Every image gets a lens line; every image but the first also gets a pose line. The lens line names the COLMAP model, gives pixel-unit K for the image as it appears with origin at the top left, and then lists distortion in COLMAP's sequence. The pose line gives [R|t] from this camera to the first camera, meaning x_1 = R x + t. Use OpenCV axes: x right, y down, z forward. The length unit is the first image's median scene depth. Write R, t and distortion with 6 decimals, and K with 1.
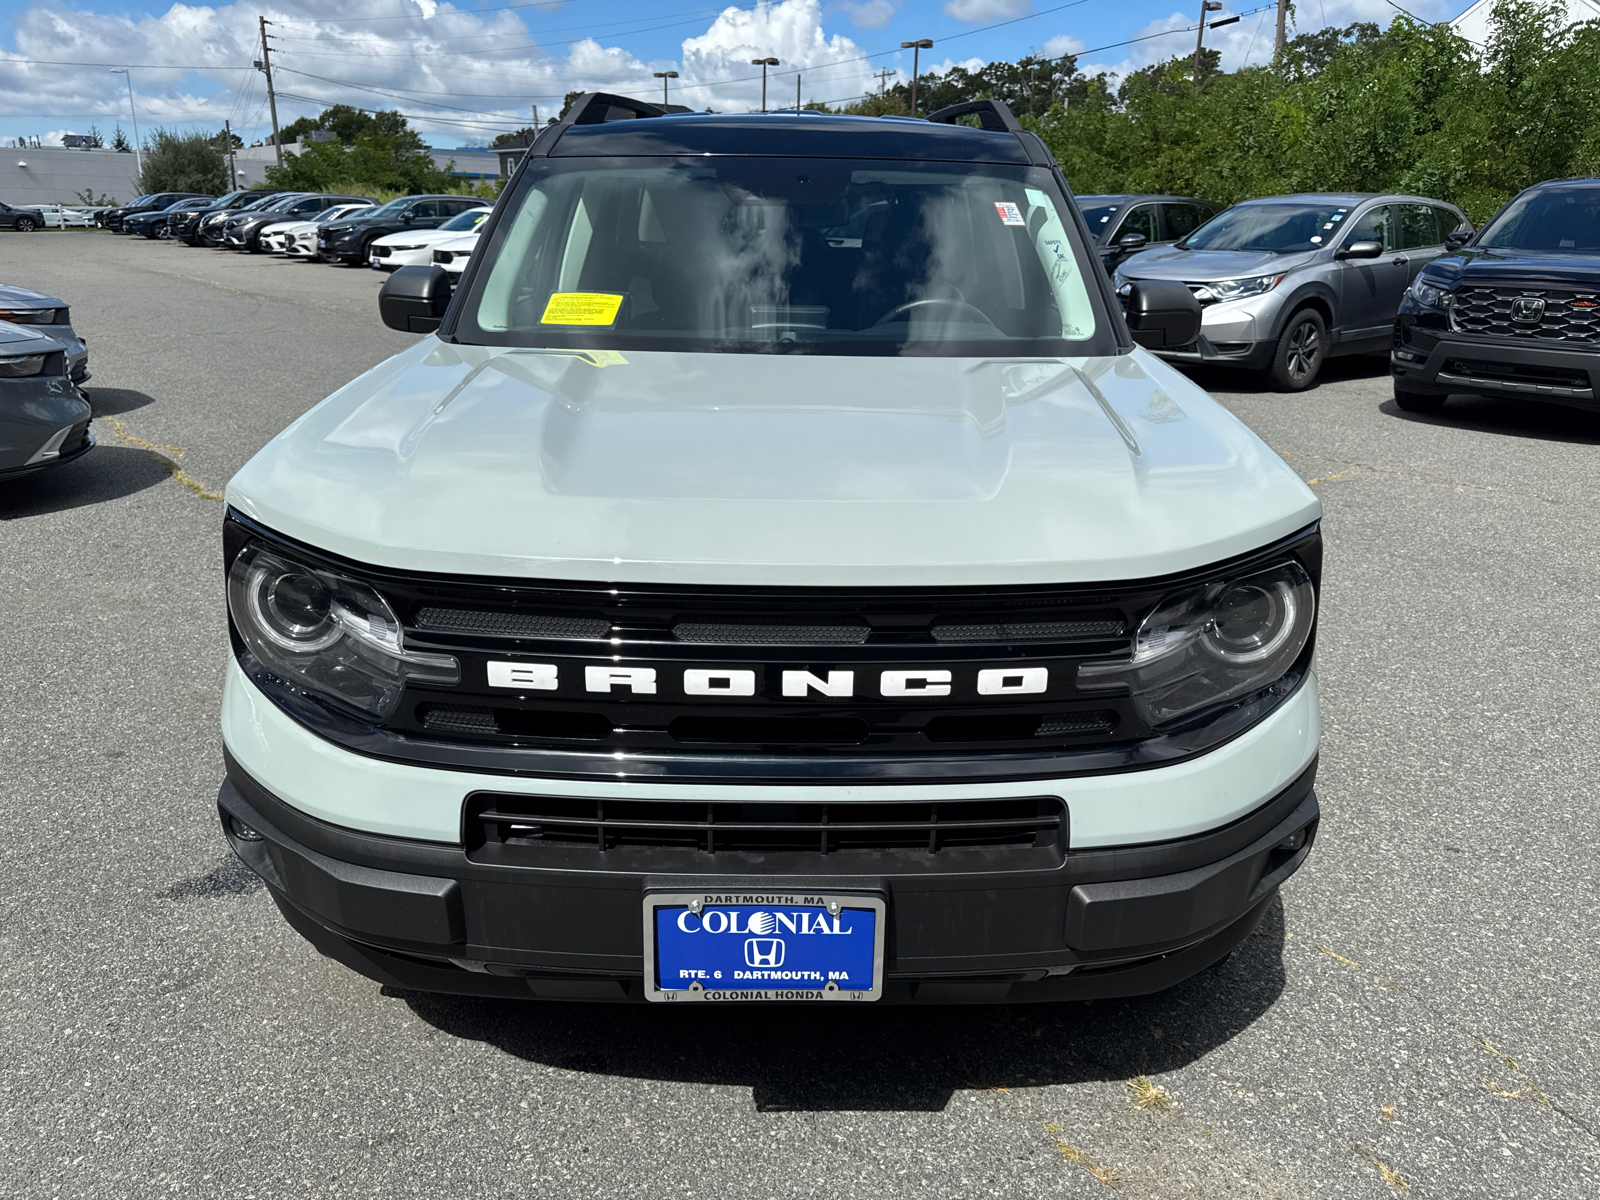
lens RADIAL K [[1158.7, 0, 812.9], [0, 1158.7, 579.2], [0, 0, 1]] dist [0.005860, -0.007490]
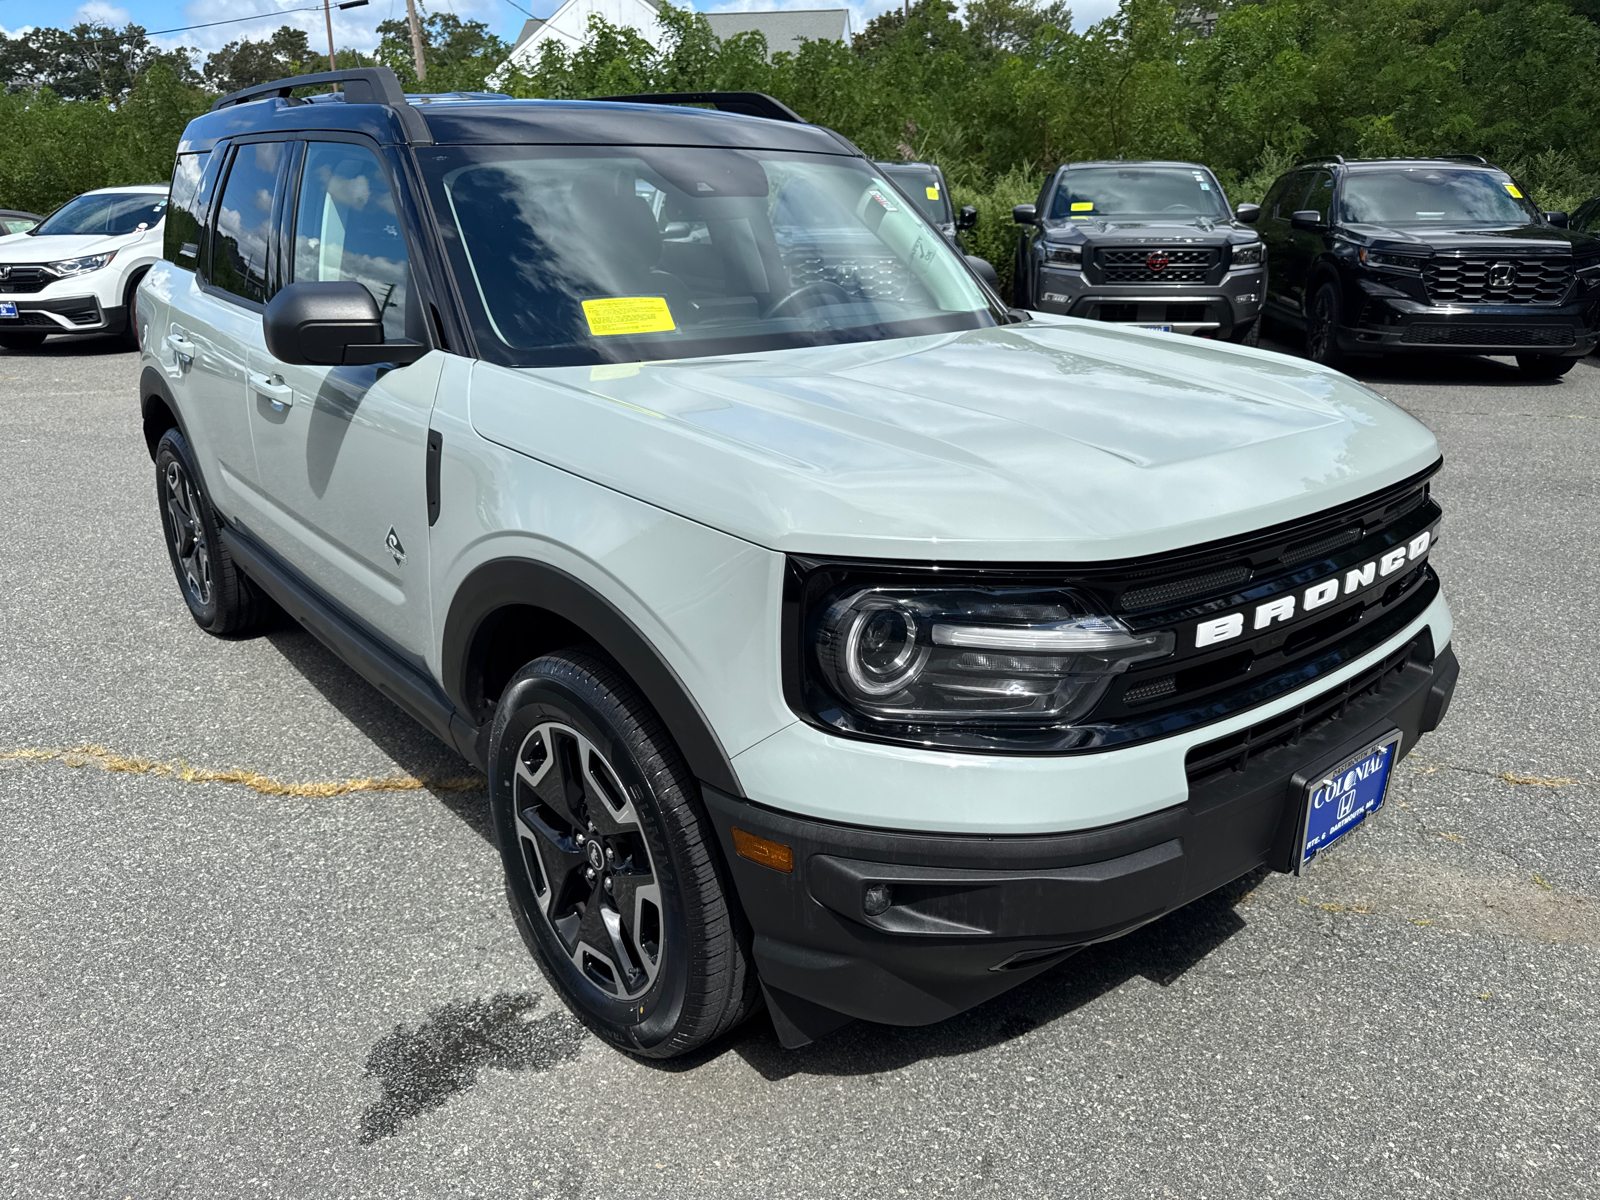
lens RADIAL K [[1158.7, 0, 812.9], [0, 1158.7, 579.2], [0, 0, 1]] dist [0.005860, -0.007490]
pose [[0.767958, -0.218430, 0.602104, -0.954721], [0.211303, 0.973824, 0.083774, -0.107732], [-0.604642, 0.062891, 0.794011, 0.285092]]
